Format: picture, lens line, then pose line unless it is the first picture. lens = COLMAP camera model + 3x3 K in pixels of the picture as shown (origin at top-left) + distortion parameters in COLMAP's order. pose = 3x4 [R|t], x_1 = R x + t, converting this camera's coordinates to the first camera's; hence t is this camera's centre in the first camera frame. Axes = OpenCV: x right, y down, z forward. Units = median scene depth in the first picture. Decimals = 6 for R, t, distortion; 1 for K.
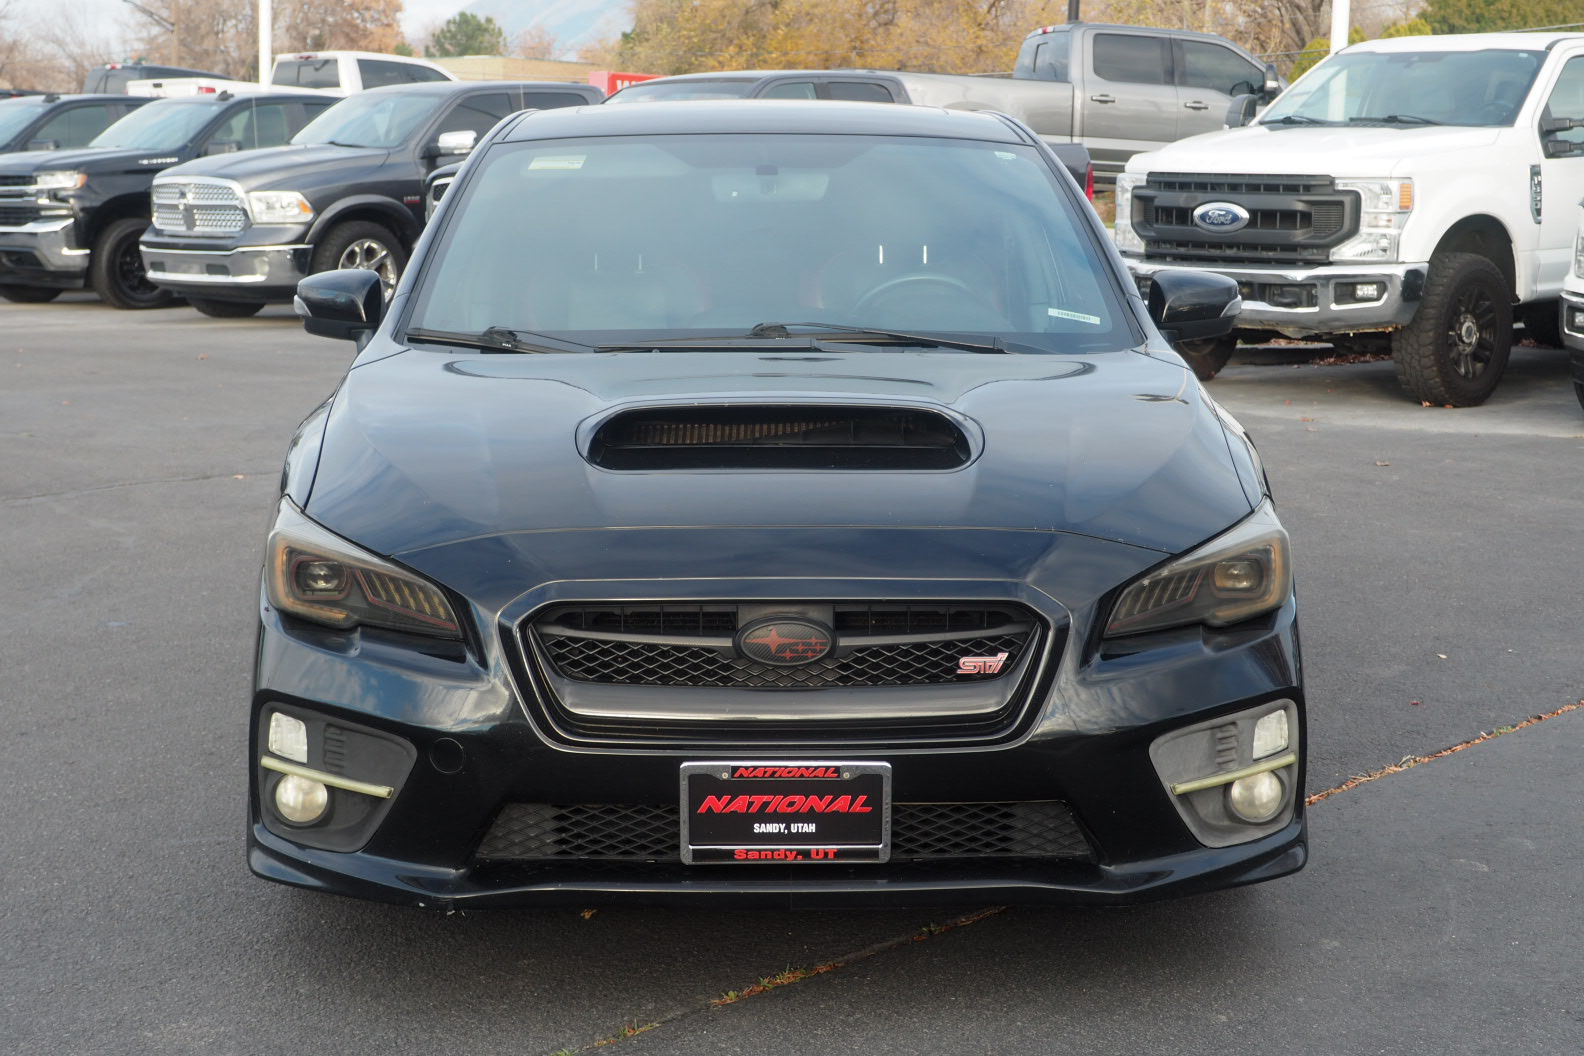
lens RADIAL K [[2420.8, 0, 796.1], [0, 2420.8, 558.5], [0, 0, 1]] dist [0.005009, 0.069228]
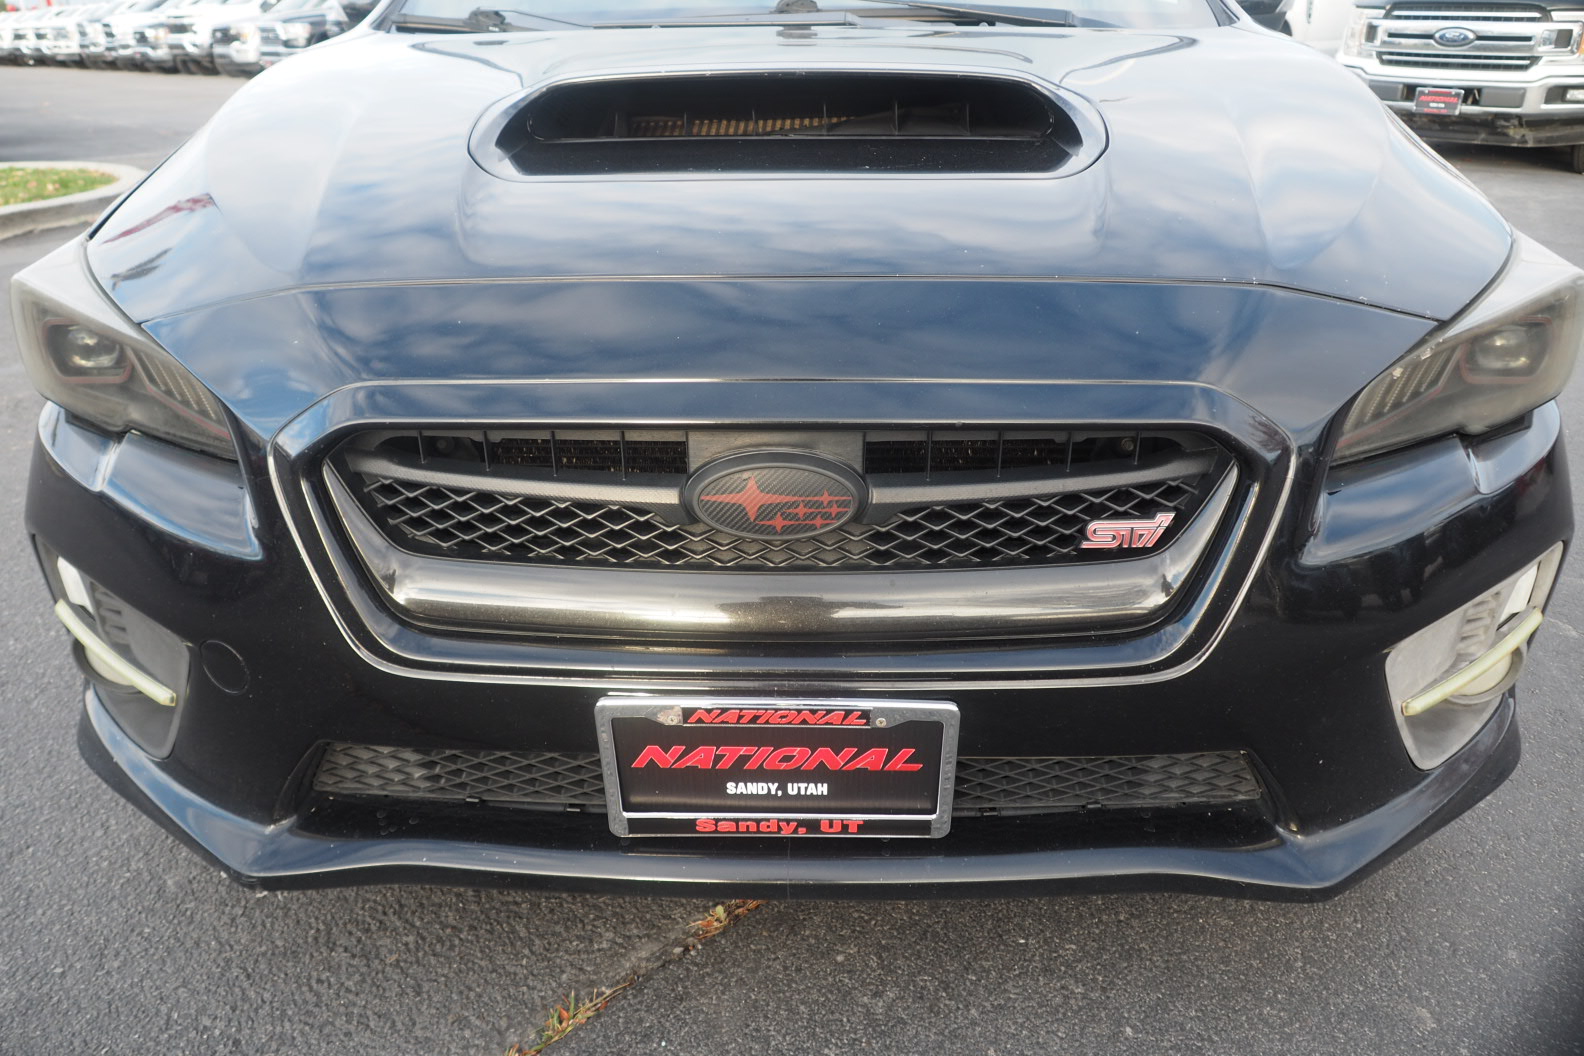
lens RADIAL K [[1137.0, 0, 792.0], [0, 1137.0, 528.0], [0, 0, 1]] dist [-0.023845, 0.001319]
pose [[0.998658, 0.012409, -0.050291, 0.012478], [0.000905, 0.966553, 0.256466, -0.024948], [0.051791, -0.256167, 0.965244, 0.742225]]
